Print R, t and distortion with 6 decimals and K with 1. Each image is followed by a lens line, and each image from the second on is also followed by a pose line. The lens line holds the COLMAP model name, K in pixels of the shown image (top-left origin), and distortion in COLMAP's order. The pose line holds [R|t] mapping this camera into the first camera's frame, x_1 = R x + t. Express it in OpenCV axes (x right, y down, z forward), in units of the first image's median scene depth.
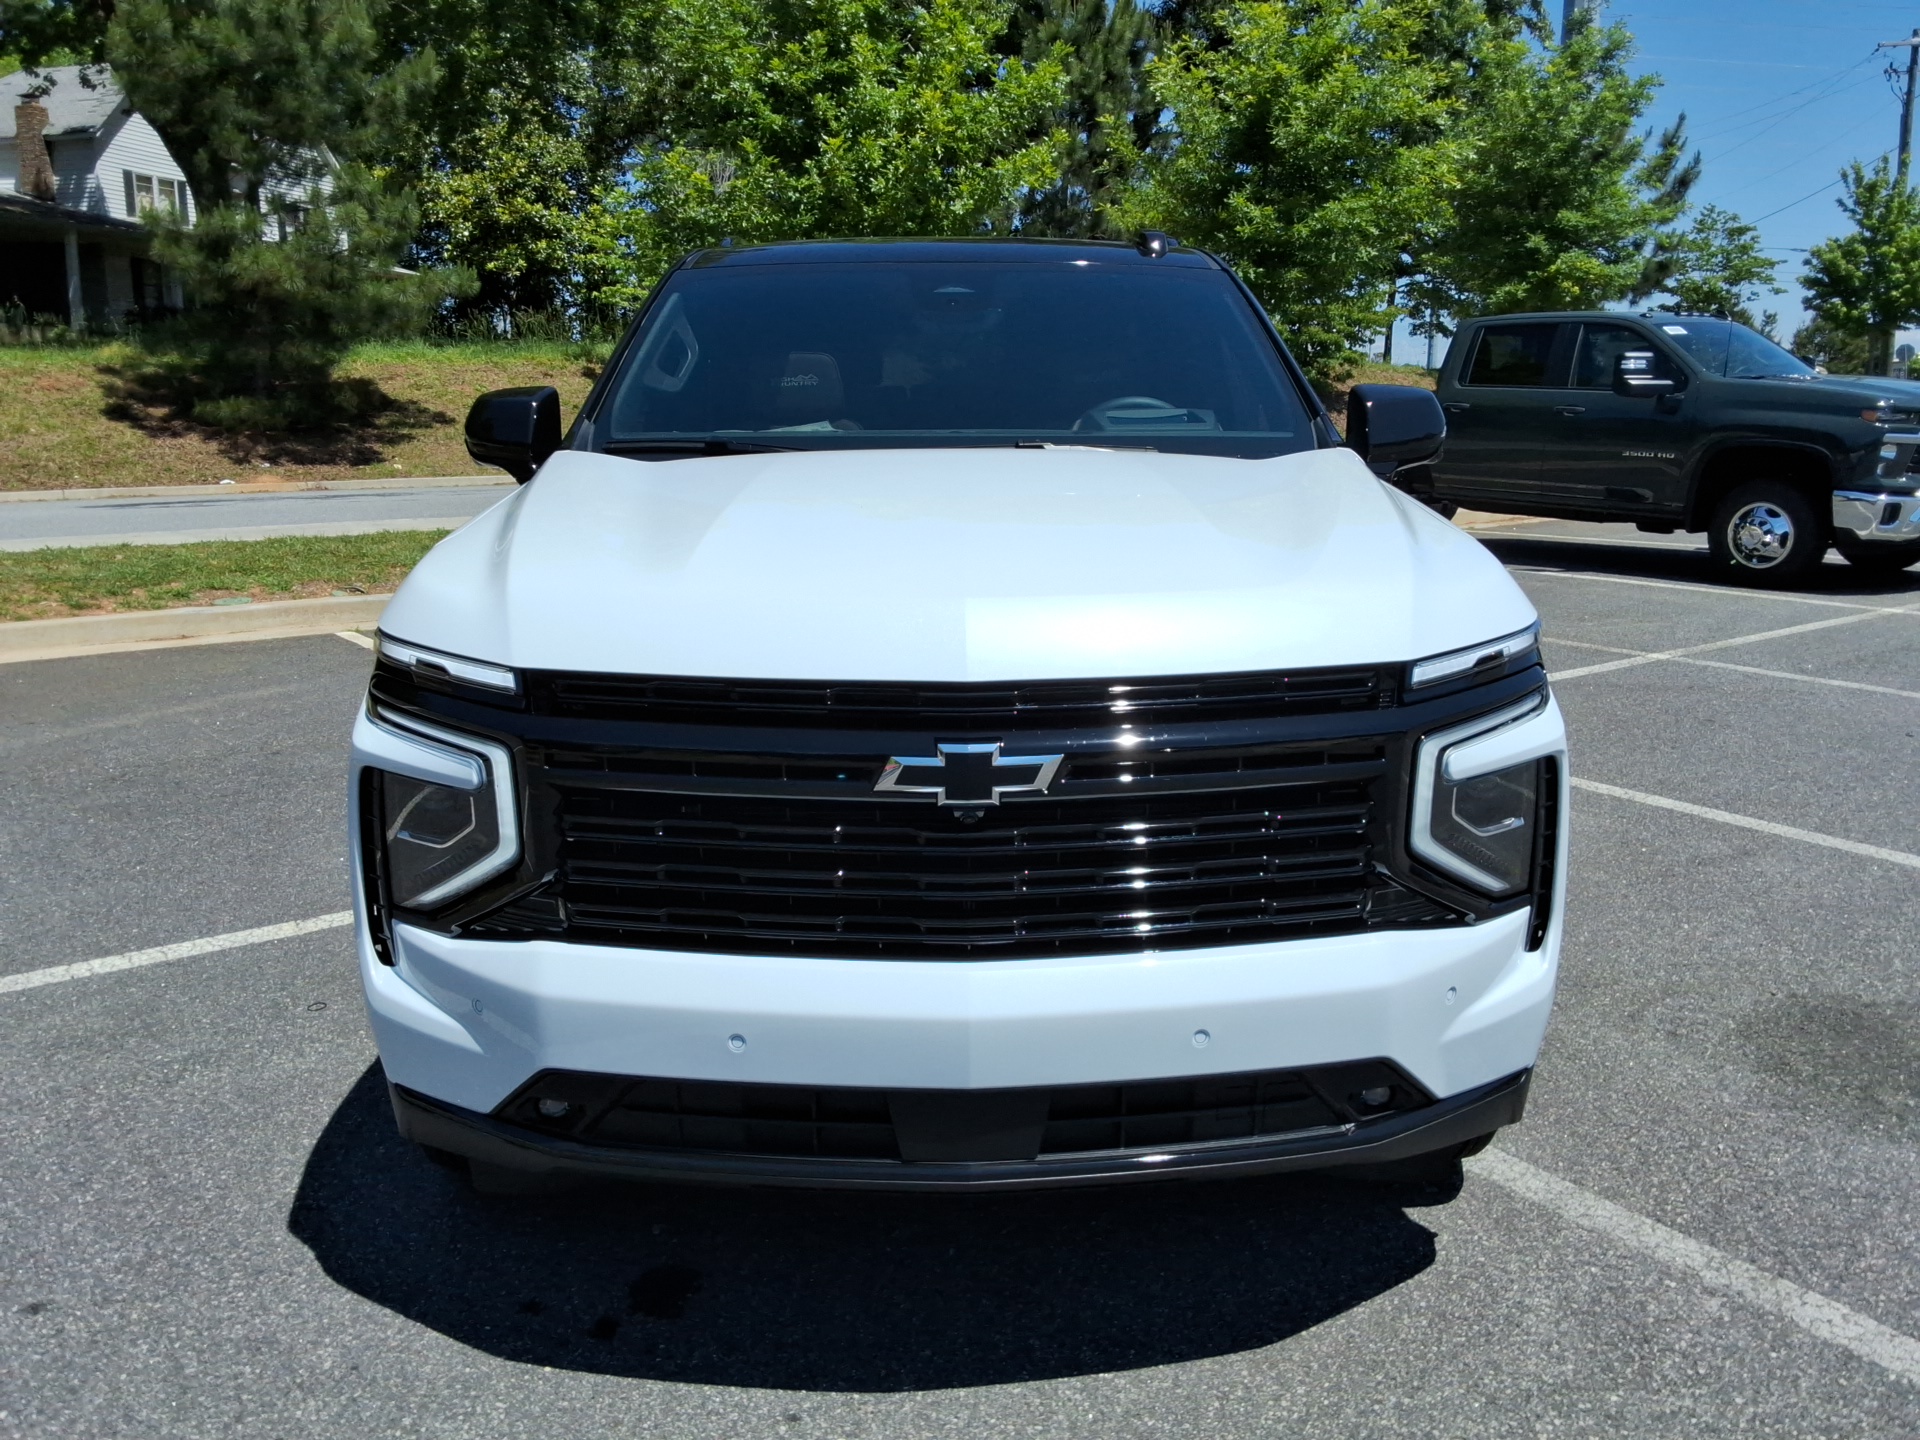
lens RADIAL K [[1536.3, 0, 973.6], [0, 1536.3, 702.4], [0, 0, 1]] dist [0.115025, -0.182135]
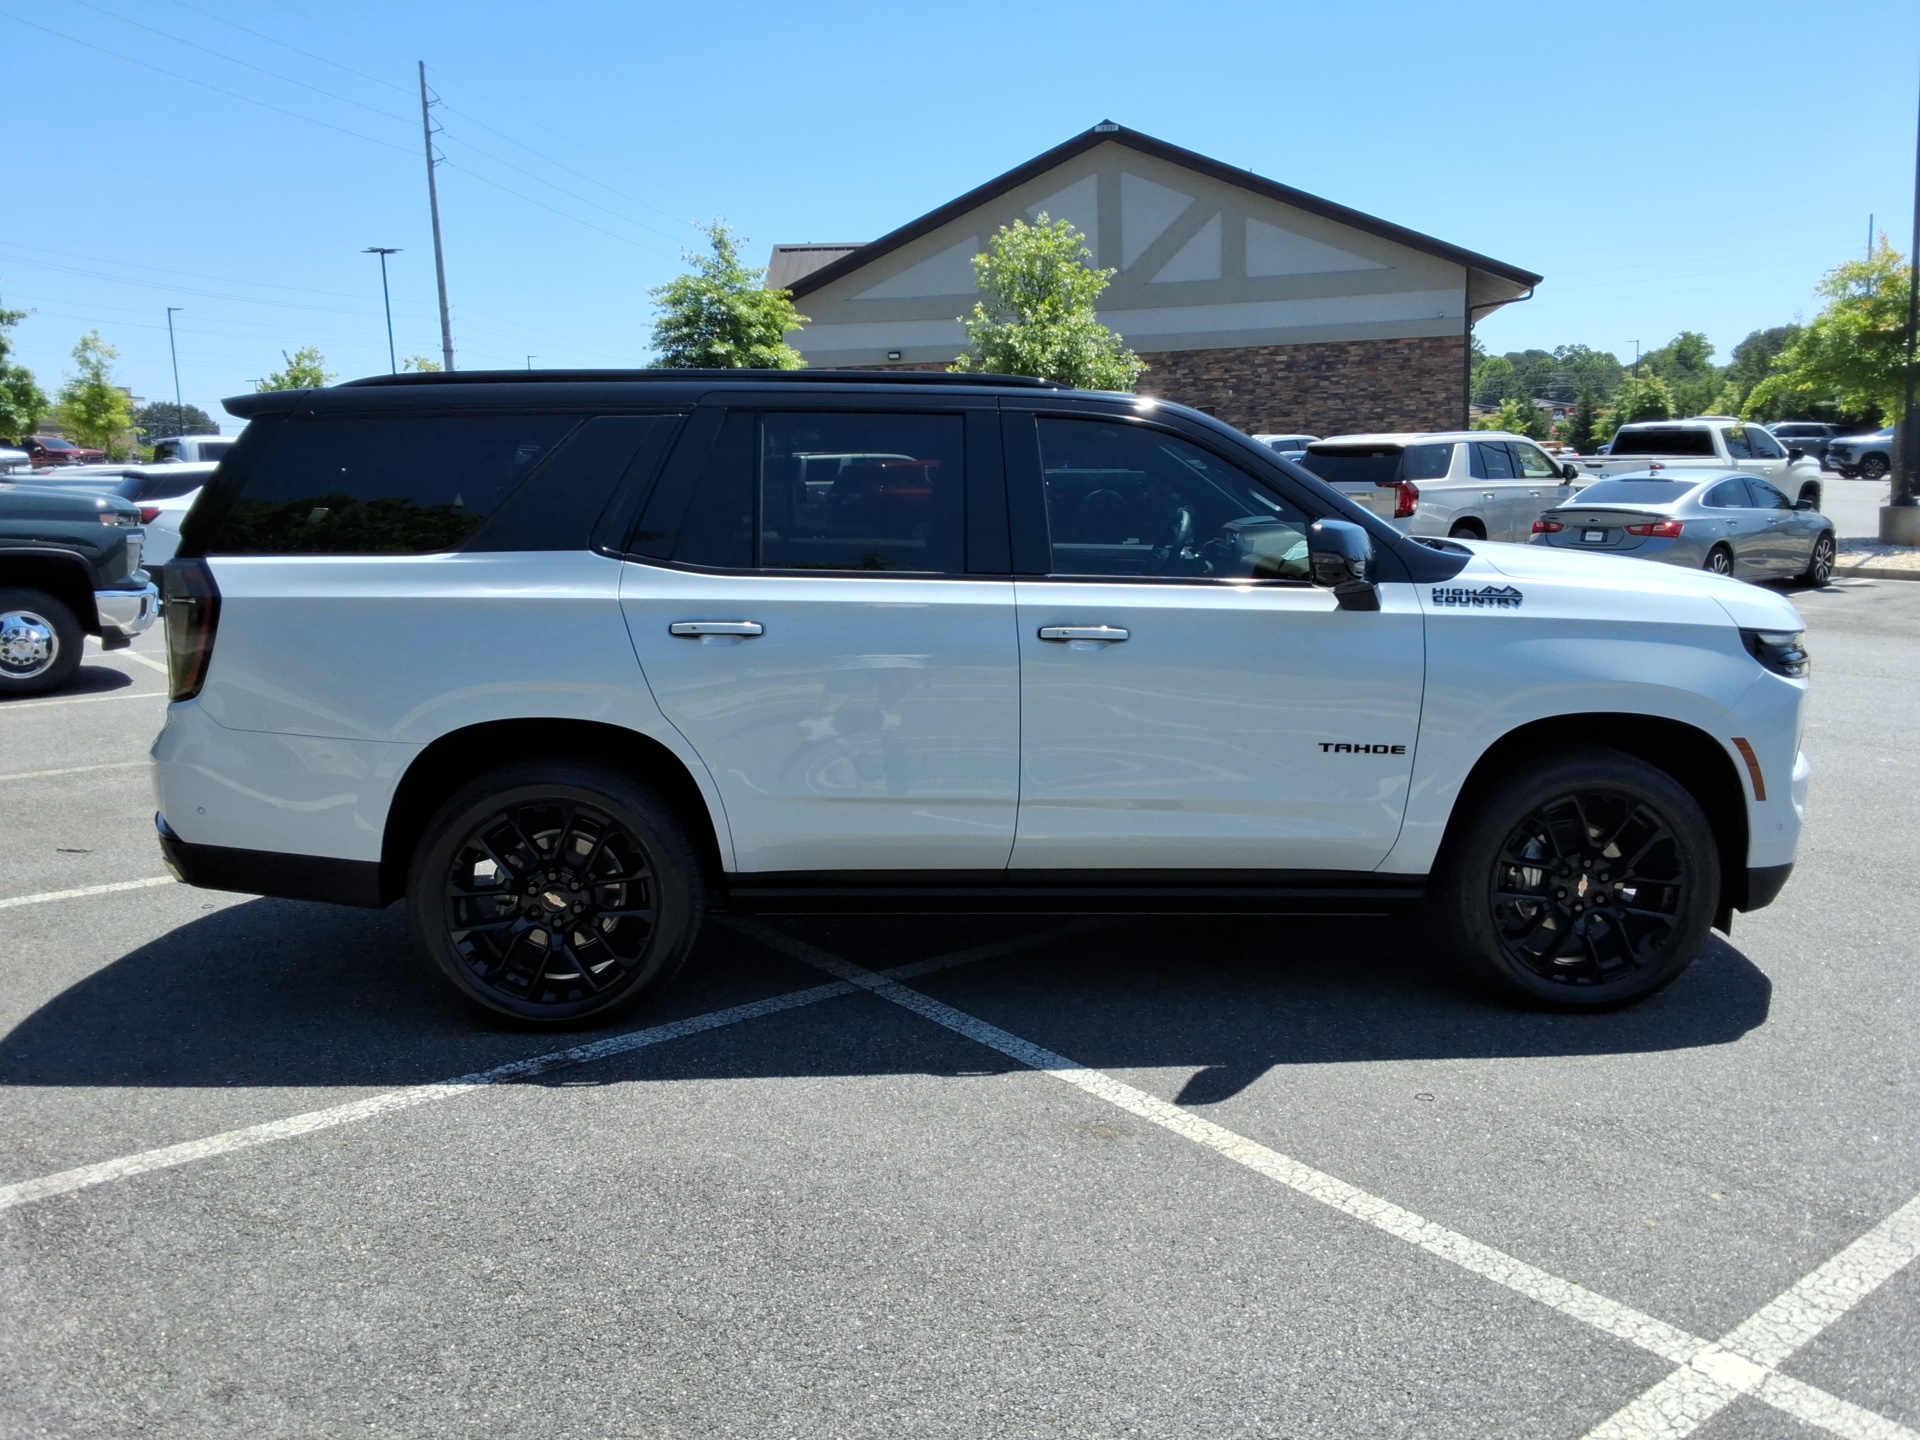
lens RADIAL K [[1536.6, 0, 975.7], [0, 1536.6, 694.5], [0, 0, 1]] dist [0.111650, -0.174017]
pose [[-0.044686, -0.147261, 0.988088, -1.963747], [0.206044, 0.966451, 0.153355, -0.412508], [-0.977522, 0.210443, -0.012844, 1.742548]]
